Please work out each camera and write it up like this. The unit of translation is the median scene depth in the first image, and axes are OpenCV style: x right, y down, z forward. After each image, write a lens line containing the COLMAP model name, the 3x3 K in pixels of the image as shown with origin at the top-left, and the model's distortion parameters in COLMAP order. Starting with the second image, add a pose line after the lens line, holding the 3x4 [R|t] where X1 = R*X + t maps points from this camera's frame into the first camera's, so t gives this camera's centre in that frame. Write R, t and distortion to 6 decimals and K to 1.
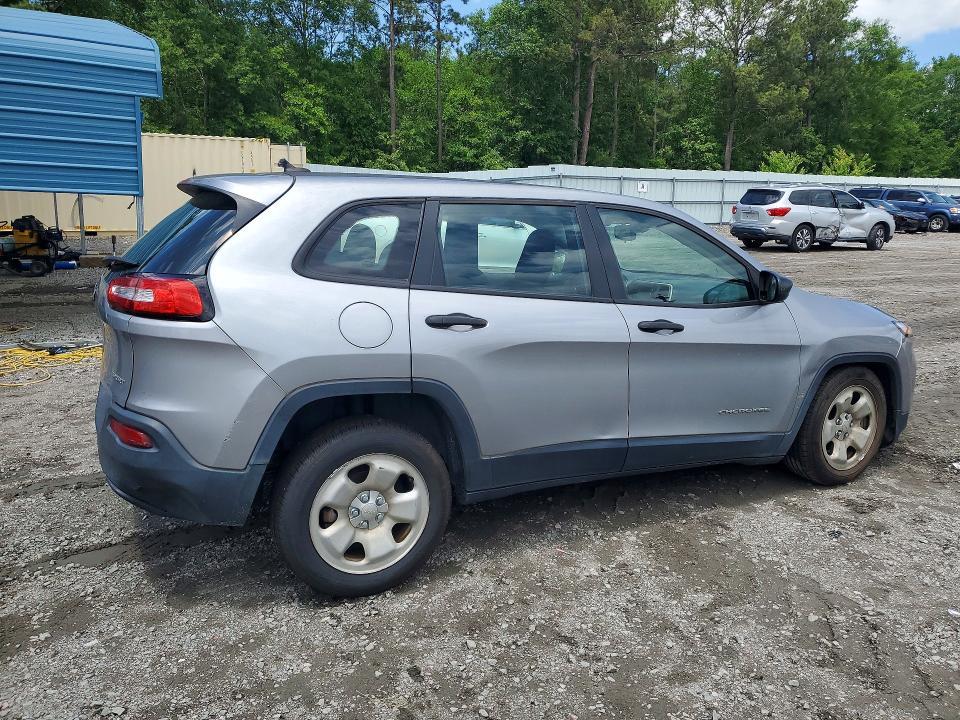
lens RADIAL K [[734.8, 0, 485.9], [0, 734.8, 359.5], [0, 0, 1]] dist [-0.002680, 0.009050]
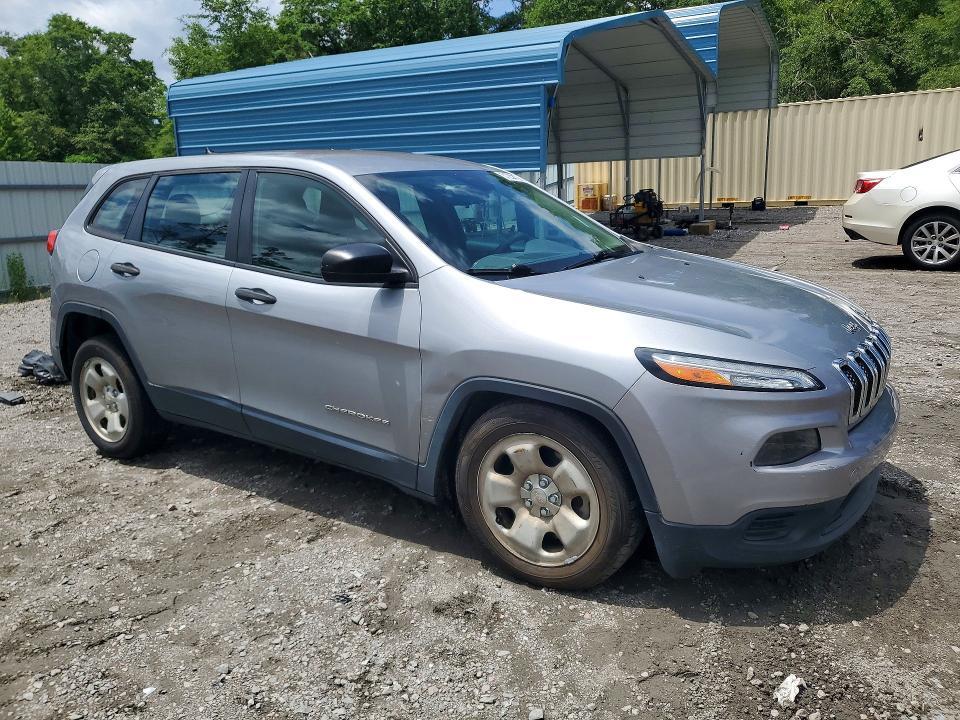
lens RADIAL K [[734.8, 0, 485.9], [0, 734.8, 359.5], [0, 0, 1]] dist [-0.002680, 0.009050]
pose [[0.491809, 0.167023, -0.854533, 1.121206], [-0.133288, 0.984304, 0.115676, -0.104971], [0.860441, 0.057009, 0.506352, 0.720622]]
